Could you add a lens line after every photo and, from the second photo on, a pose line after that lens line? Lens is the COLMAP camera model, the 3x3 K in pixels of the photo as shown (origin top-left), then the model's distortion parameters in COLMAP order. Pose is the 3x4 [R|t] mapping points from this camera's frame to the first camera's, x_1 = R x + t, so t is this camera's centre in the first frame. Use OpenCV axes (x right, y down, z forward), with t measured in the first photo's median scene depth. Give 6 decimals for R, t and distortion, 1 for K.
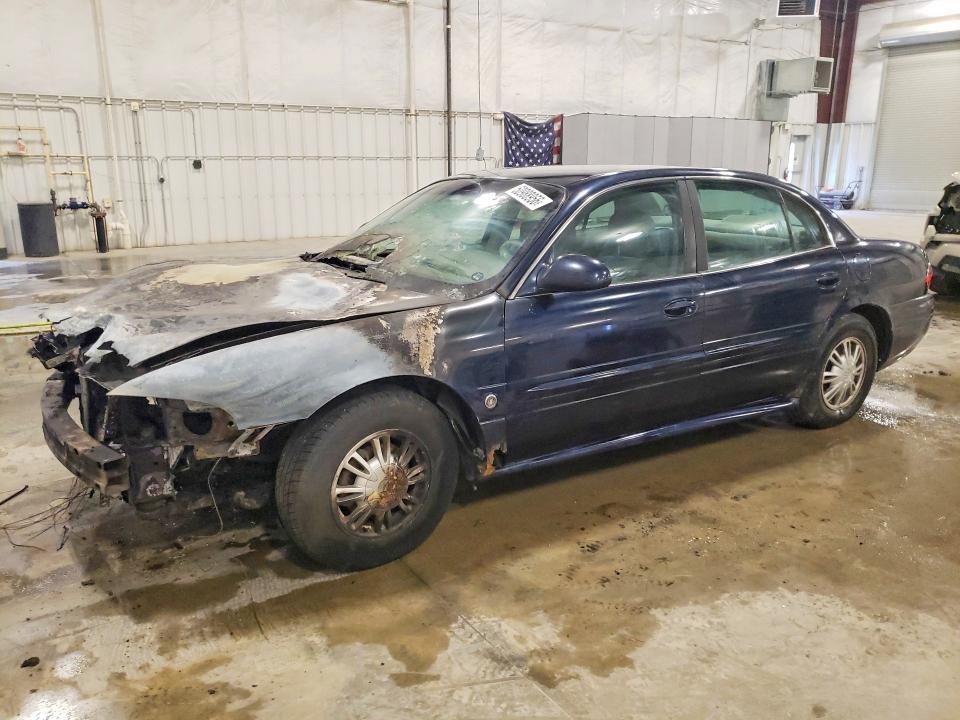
lens RADIAL K [[749.1, 0, 476.7], [0, 749.1, 357.2], [0, 0, 1]] dist [0.008242, 0.009777]
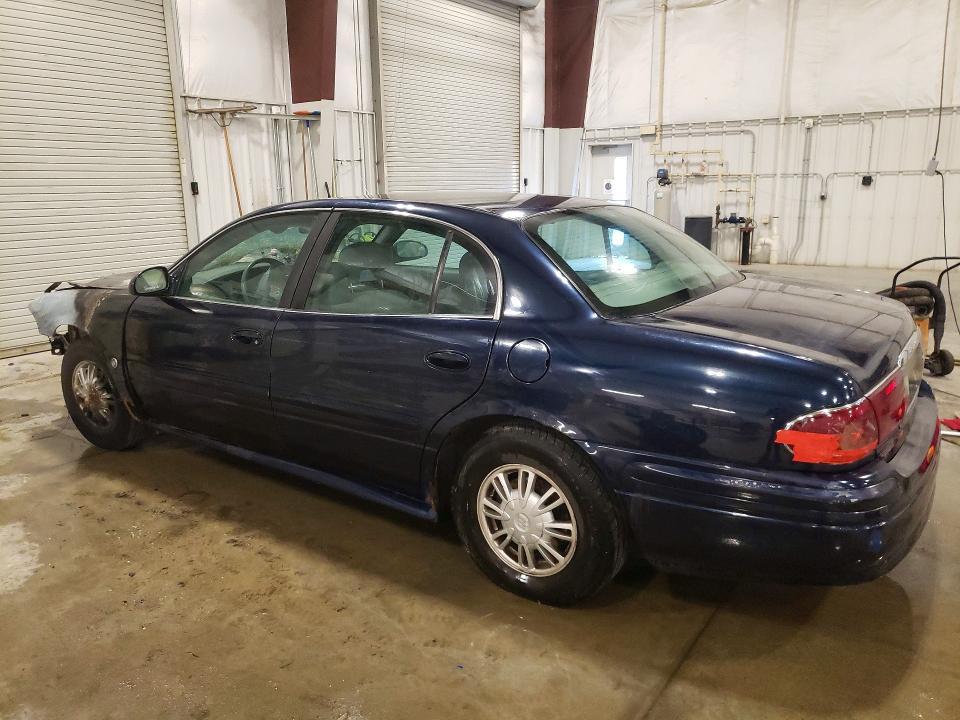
lens RADIAL K [[755.6, 0, 479.6], [0, 755.6, 383.1], [0, 0, 1]] dist [-0.002152, 0.007328]
pose [[0.372427, 0.232868, -0.898371, 0.385498], [-0.219528, 0.962642, 0.158521, -0.068981], [0.901724, 0.138180, 0.409634, 0.258136]]
